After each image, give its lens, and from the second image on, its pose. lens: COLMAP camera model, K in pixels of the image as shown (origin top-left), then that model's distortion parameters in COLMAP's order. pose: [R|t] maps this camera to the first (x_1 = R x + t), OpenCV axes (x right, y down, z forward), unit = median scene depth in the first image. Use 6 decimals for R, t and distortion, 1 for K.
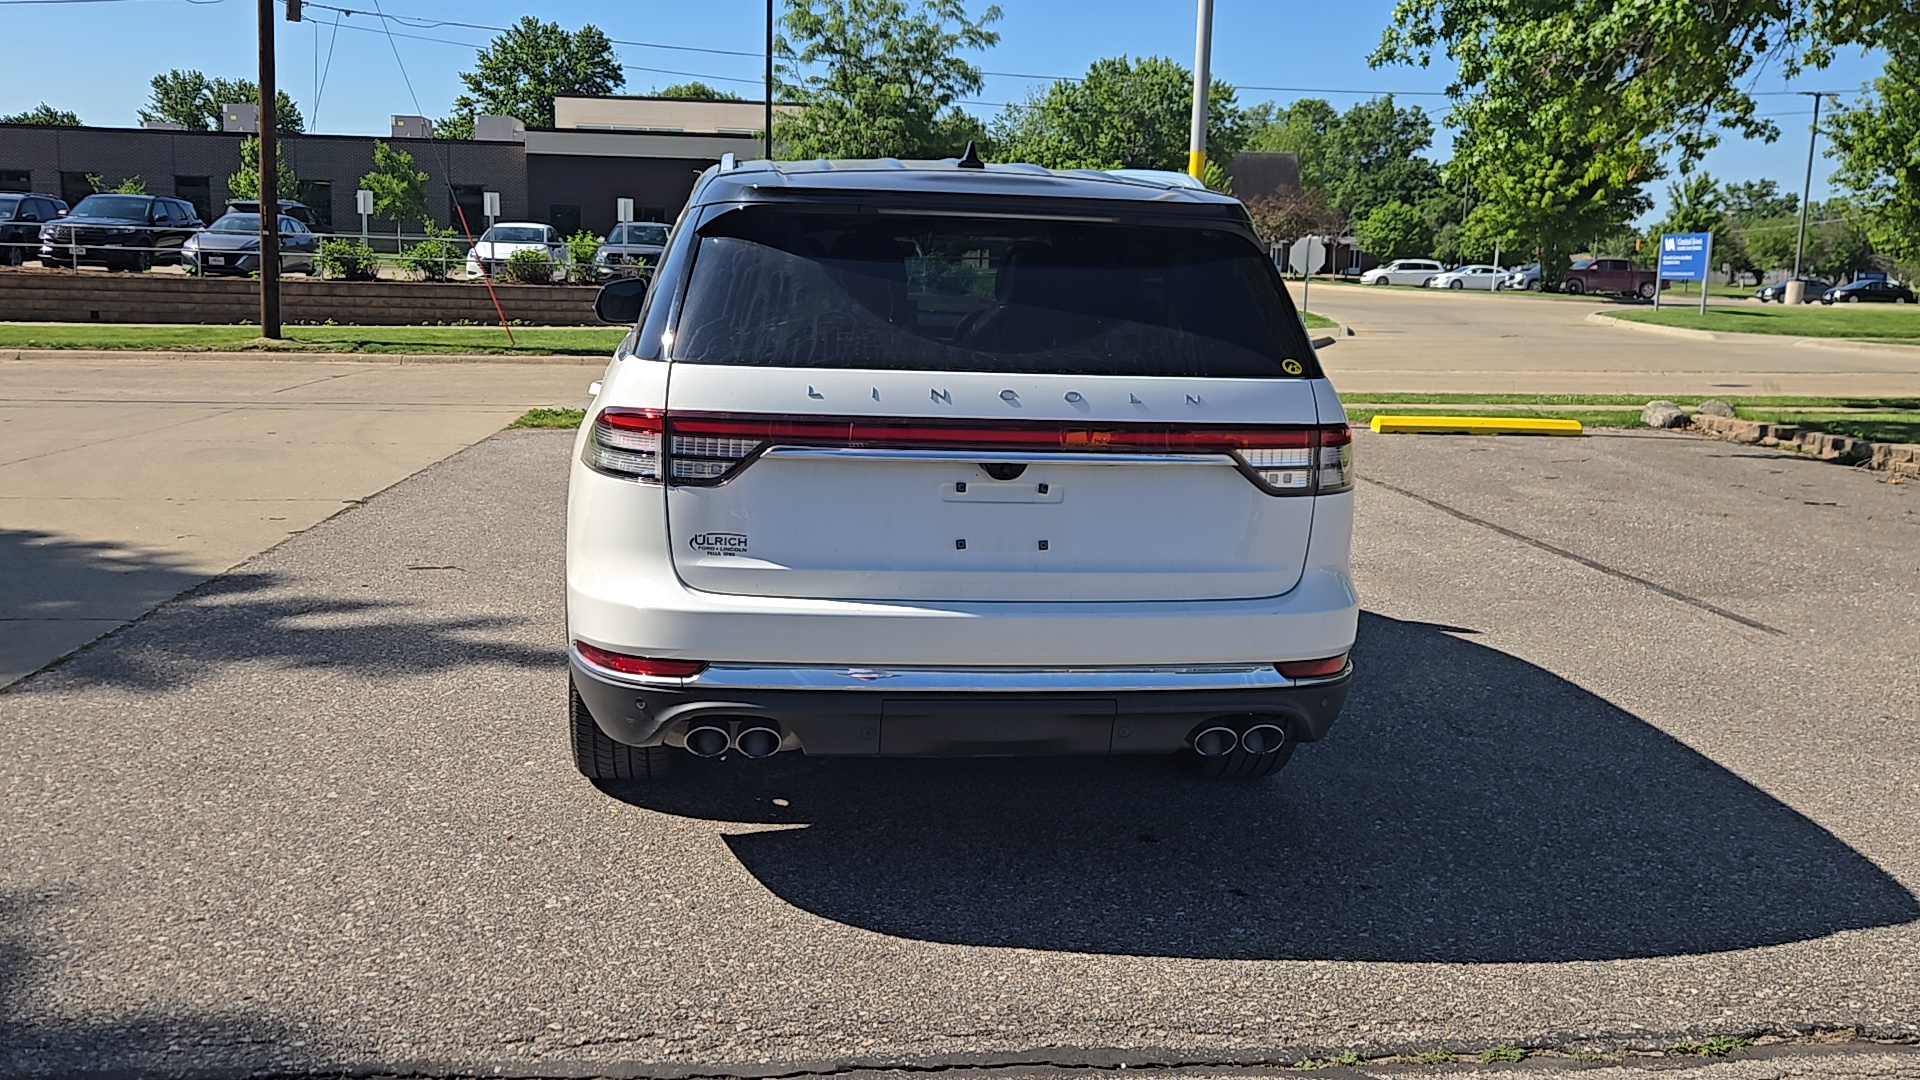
lens RADIAL K [[1613.8, 0, 954.0], [0, 1613.8, 526.5], [0, 0, 1]] dist [-0.003111, 0.004559]
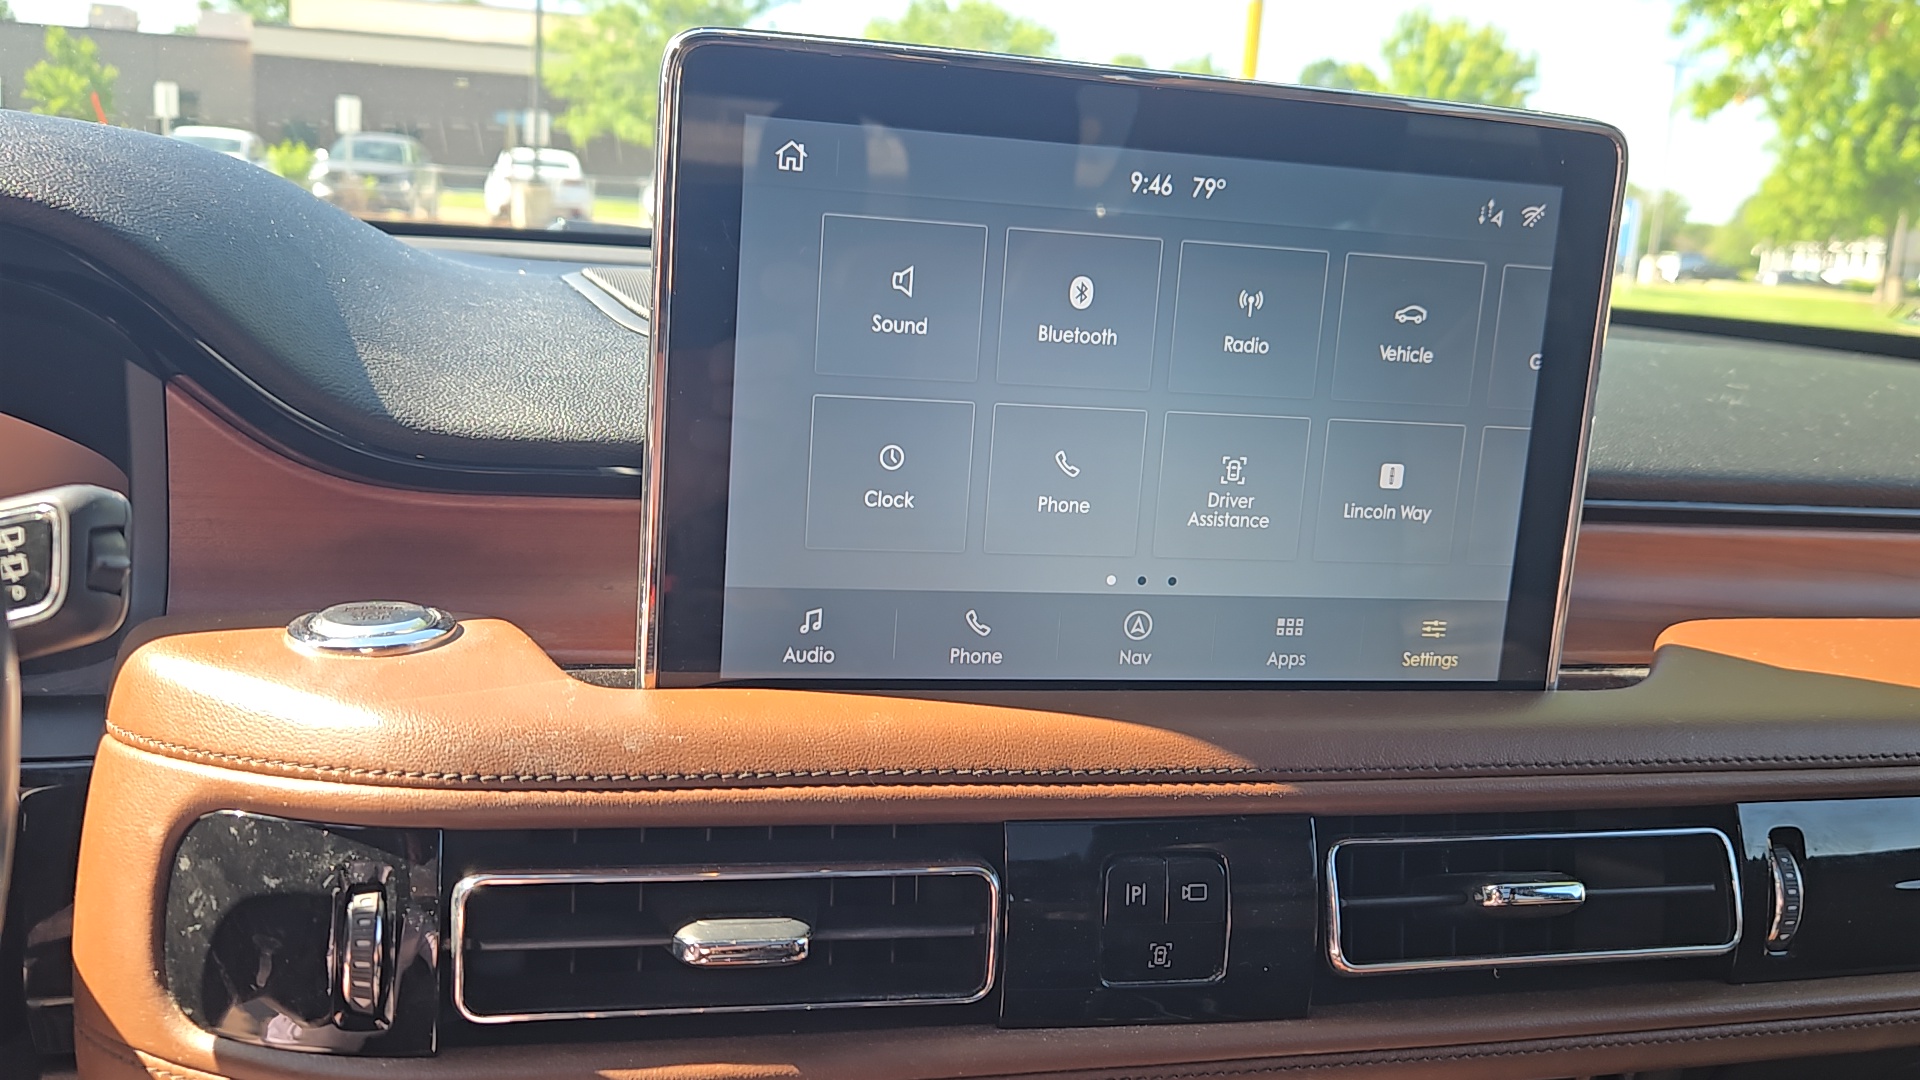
lens RADIAL K [[1618.3, 0, 950.2], [0, 1618.3, 533.4], [0, 0, 1]] dist [-0.001378, -0.001583]
pose [[0.991959, 0.012503, 0.125939, -0.008464], [-0.016650, 0.999352, 0.031927, -0.017175], [-0.125458, -0.033767, 0.991524, 0.127729]]
